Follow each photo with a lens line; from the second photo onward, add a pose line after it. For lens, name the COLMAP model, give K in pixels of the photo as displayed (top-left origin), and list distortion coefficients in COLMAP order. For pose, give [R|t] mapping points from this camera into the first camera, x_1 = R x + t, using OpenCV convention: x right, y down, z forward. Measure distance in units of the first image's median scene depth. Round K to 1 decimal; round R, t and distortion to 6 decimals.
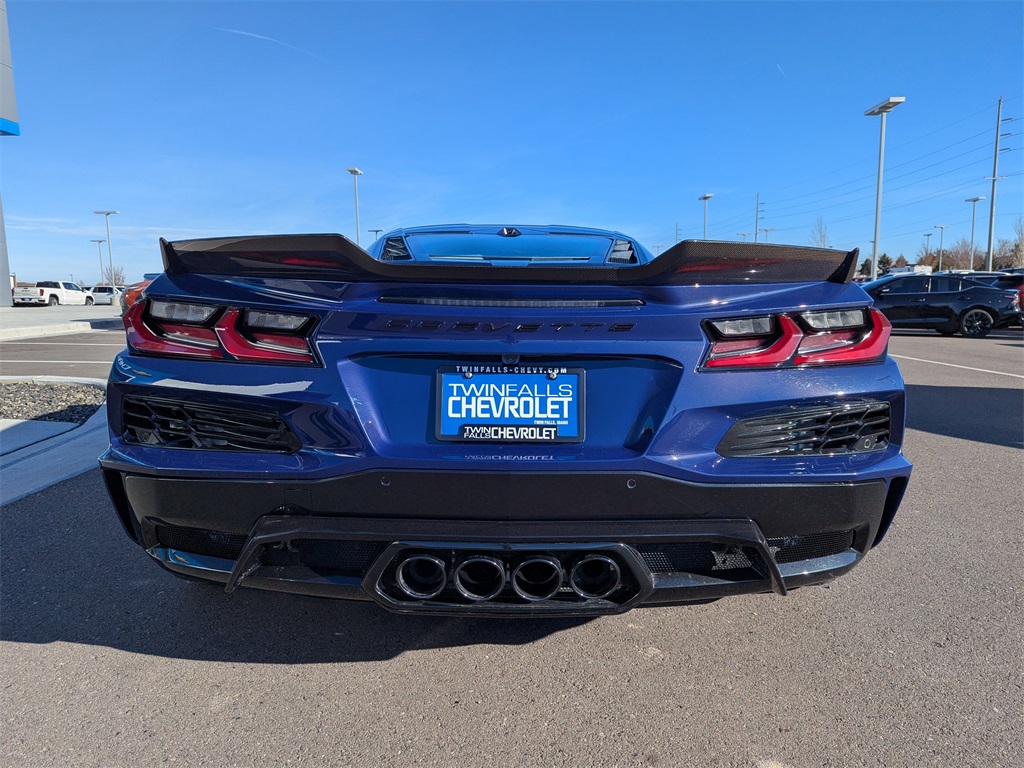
lens RADIAL K [[726.2, 0, 512.5], [0, 726.2, 391.3], [0, 0, 1]] dist [0.080656, -0.079792]
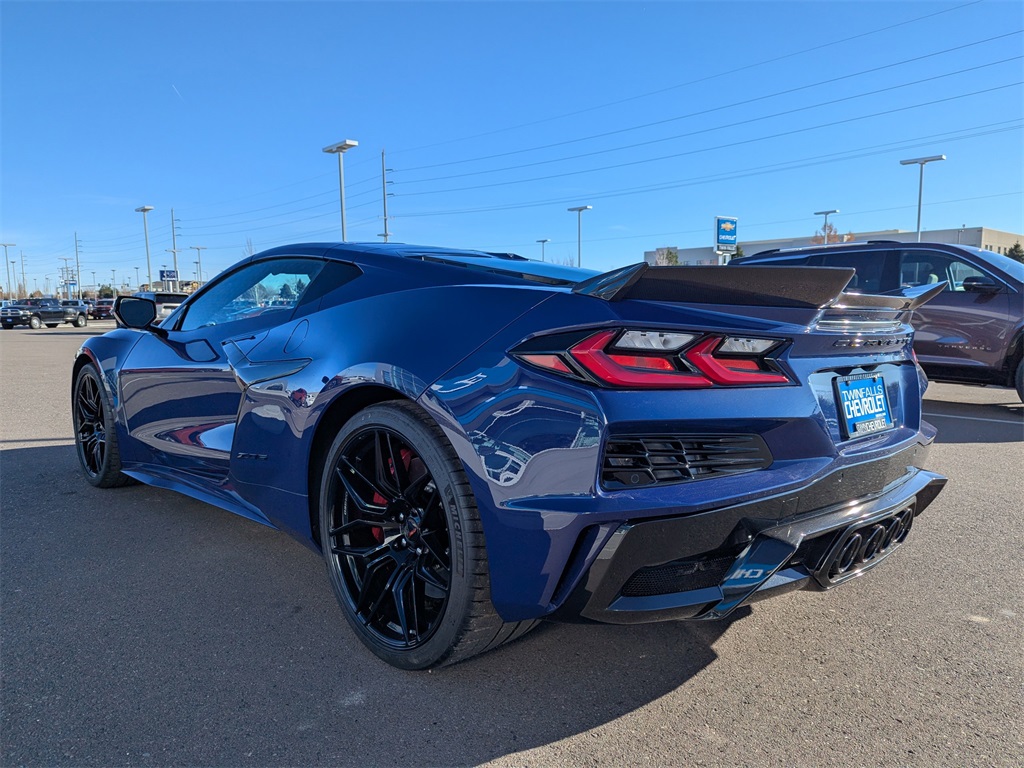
lens RADIAL K [[733.1, 0, 516.1], [0, 733.1, 386.2], [0, 0, 1]] dist [0.044766, -0.030177]
pose [[0.729243, -0.071125, 0.680549, -1.327956], [0.094048, 0.995562, 0.003270, -0.074780], [-0.677761, 0.061620, 0.732696, 0.462451]]
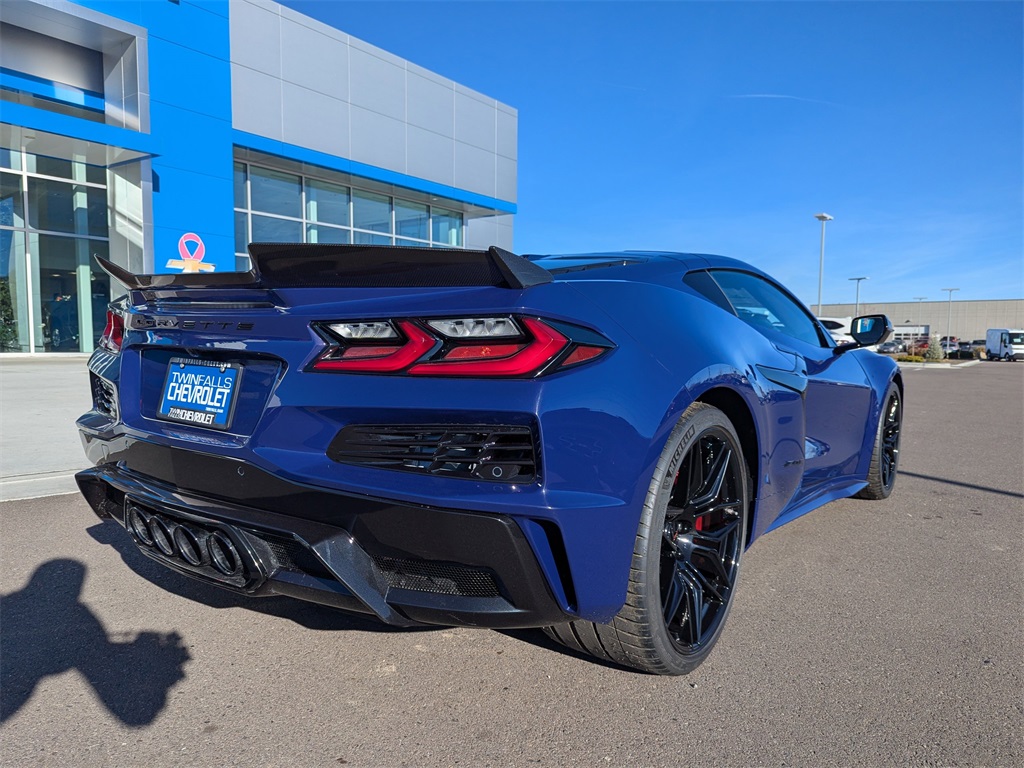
lens RADIAL K [[726.2, 0, 512.5], [0, 726.2, 391.3], [0, 0, 1]] dist [0.080656, -0.079792]
pose [[0.795582, 0.060965, -0.602771, 1.111939], [-0.103229, 0.994016, -0.035712, 0.006702], [0.596987, 0.090635, 0.797115, 0.358134]]
